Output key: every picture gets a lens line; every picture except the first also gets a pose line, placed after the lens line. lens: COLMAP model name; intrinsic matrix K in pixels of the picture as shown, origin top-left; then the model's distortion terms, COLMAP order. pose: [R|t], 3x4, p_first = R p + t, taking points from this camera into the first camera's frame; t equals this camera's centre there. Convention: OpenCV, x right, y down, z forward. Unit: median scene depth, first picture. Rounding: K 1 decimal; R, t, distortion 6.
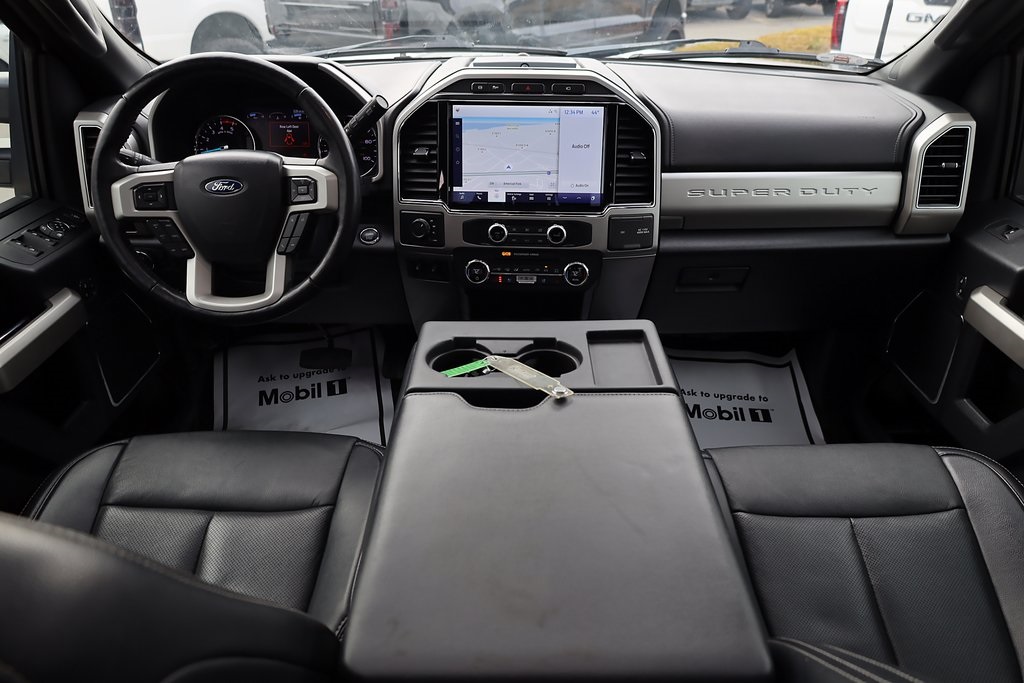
lens RADIAL K [[691.2, 0, 509.6], [0, 691.2, 345.7], [0, 0, 1]] dist [-0.009918, -0.001666]
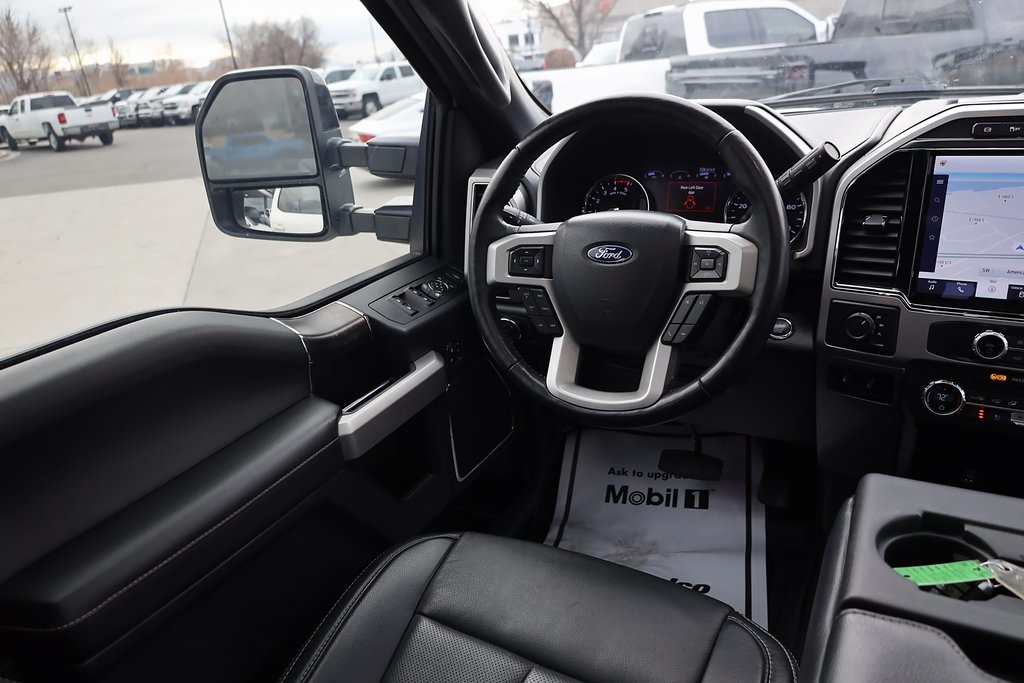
lens RADIAL K [[691.2, 0, 509.6], [0, 691.2, 345.7], [0, 0, 1]] dist [-0.009918, -0.001666]
pose [[0.869031, 0.113294, -0.481611, -0.101956], [-0.162204, 0.984870, -0.061006, -0.050675], [0.467413, 0.131135, 0.874259, 0.225898]]
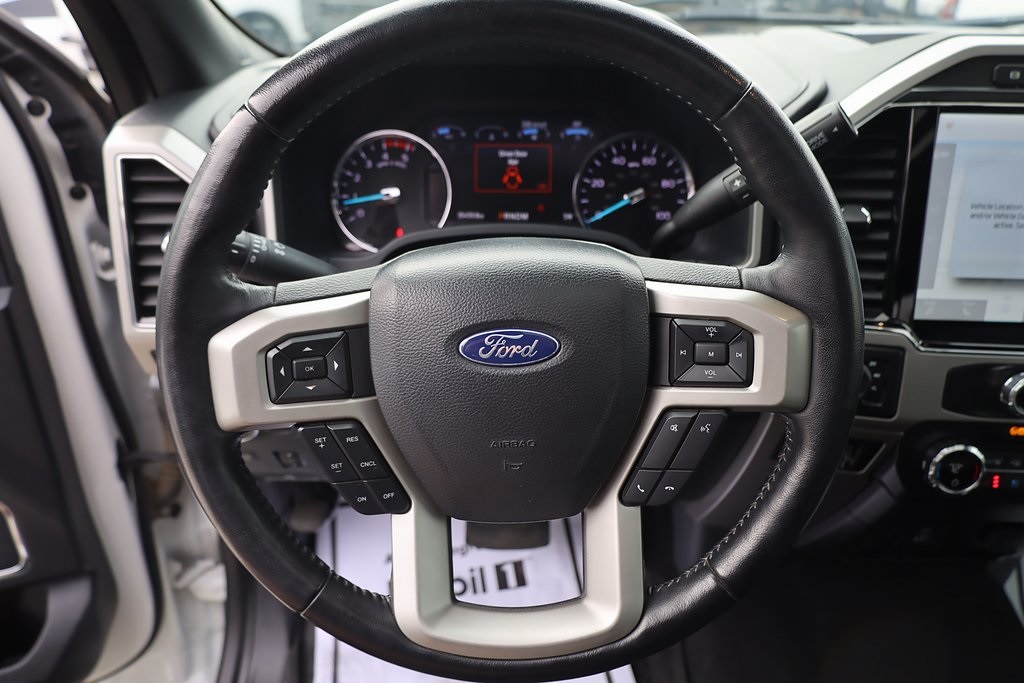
lens RADIAL K [[700.6, 0, 508.9], [0, 700.6, 313.6], [0, 0, 1]] dist [0.032386, 0.000137]
pose [[0.999525, 0.003257, -0.030662, -0.351535], [-0.004085, 0.999628, -0.026957, -0.208458], [0.030563, 0.027069, 0.999166, 0.539544]]
